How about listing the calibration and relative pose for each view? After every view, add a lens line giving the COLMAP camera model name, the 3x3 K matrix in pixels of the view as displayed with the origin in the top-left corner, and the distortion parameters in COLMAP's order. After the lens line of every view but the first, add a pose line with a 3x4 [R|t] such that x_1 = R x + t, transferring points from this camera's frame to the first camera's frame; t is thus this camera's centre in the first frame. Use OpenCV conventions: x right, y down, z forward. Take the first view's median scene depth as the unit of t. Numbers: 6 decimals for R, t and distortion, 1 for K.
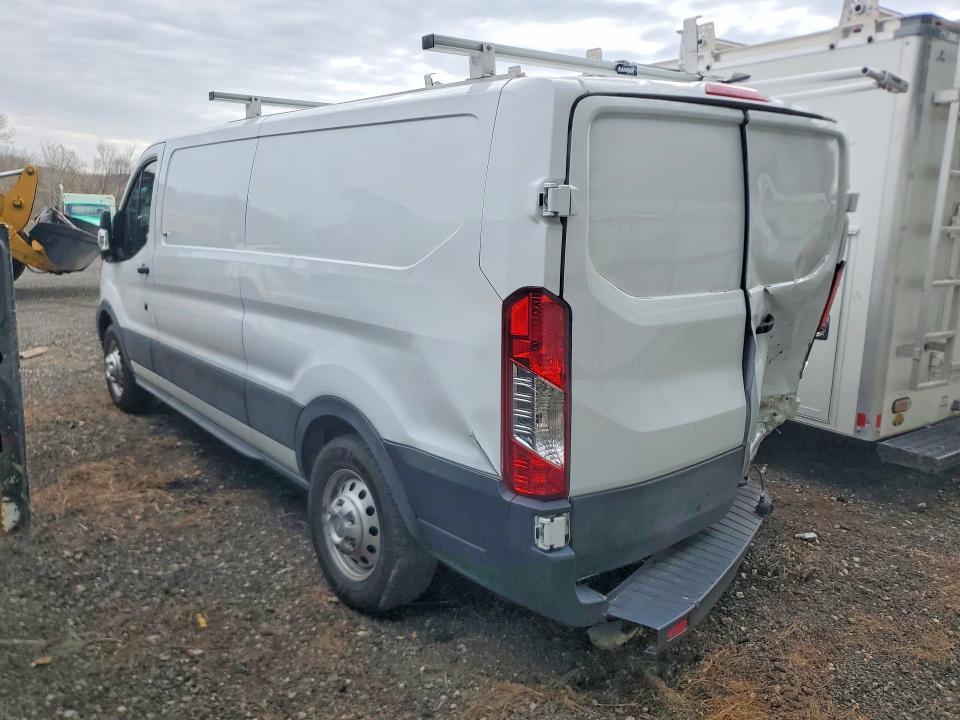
lens RADIAL K [[746.4, 0, 477.8], [0, 746.4, 341.9], [0, 0, 1]] dist [0.024488, -0.003715]
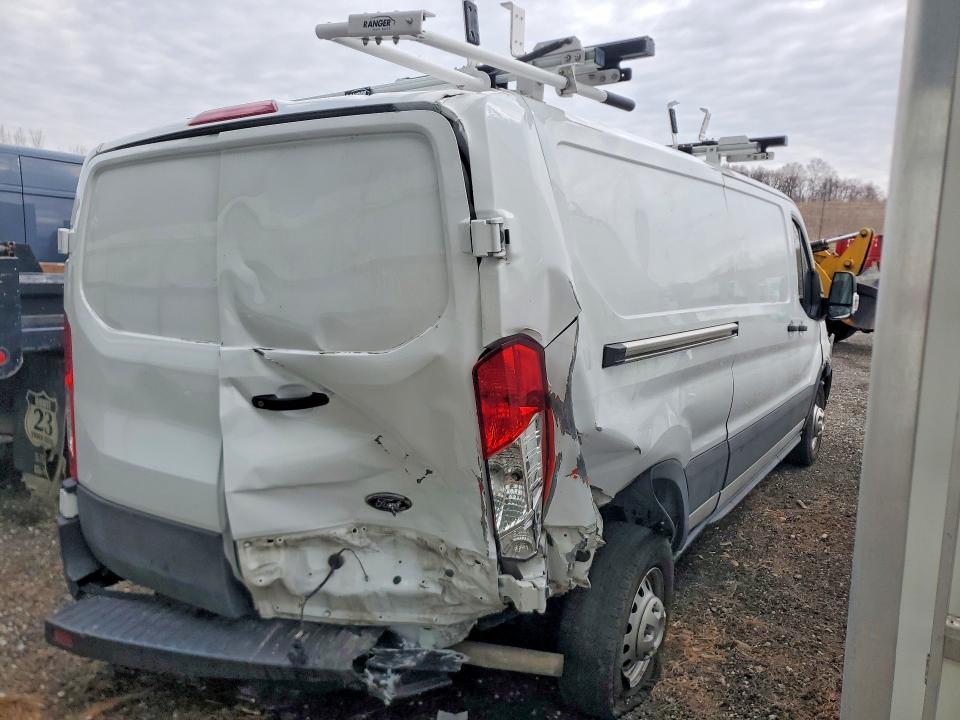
lens RADIAL K [[745.1, 0, 480.0], [0, 745.1, 360.0], [0, 0, 1]] dist [-0.002640, -0.005567]
pose [[0.315444, 0.119619, -0.941375, 1.067180], [-0.174884, 0.982359, 0.066225, -0.137973], [0.932690, 0.143741, 0.330799, 0.868702]]
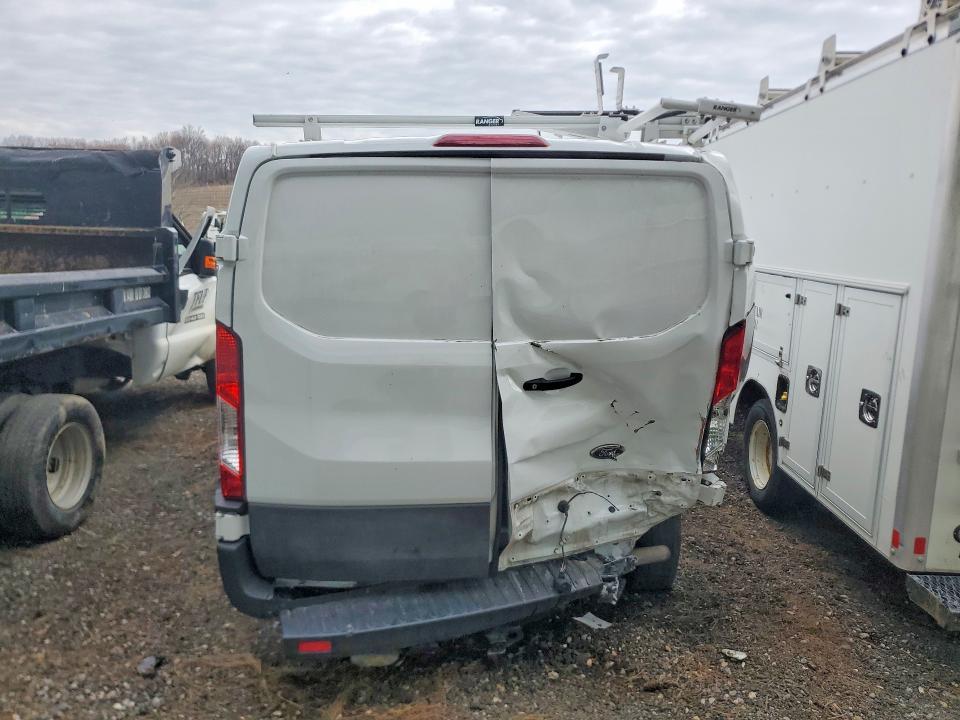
lens RADIAL K [[736.1, 0, 480.0], [0, 736.1, 360.0], [0, 0, 1]] dist [0.018887, -0.006885]
pose [[0.807085, 0.093216, -0.583030, 0.783929], [-0.110863, 0.993821, 0.005426, -0.043102], [0.579934, 0.060257, 0.812432, 0.191970]]
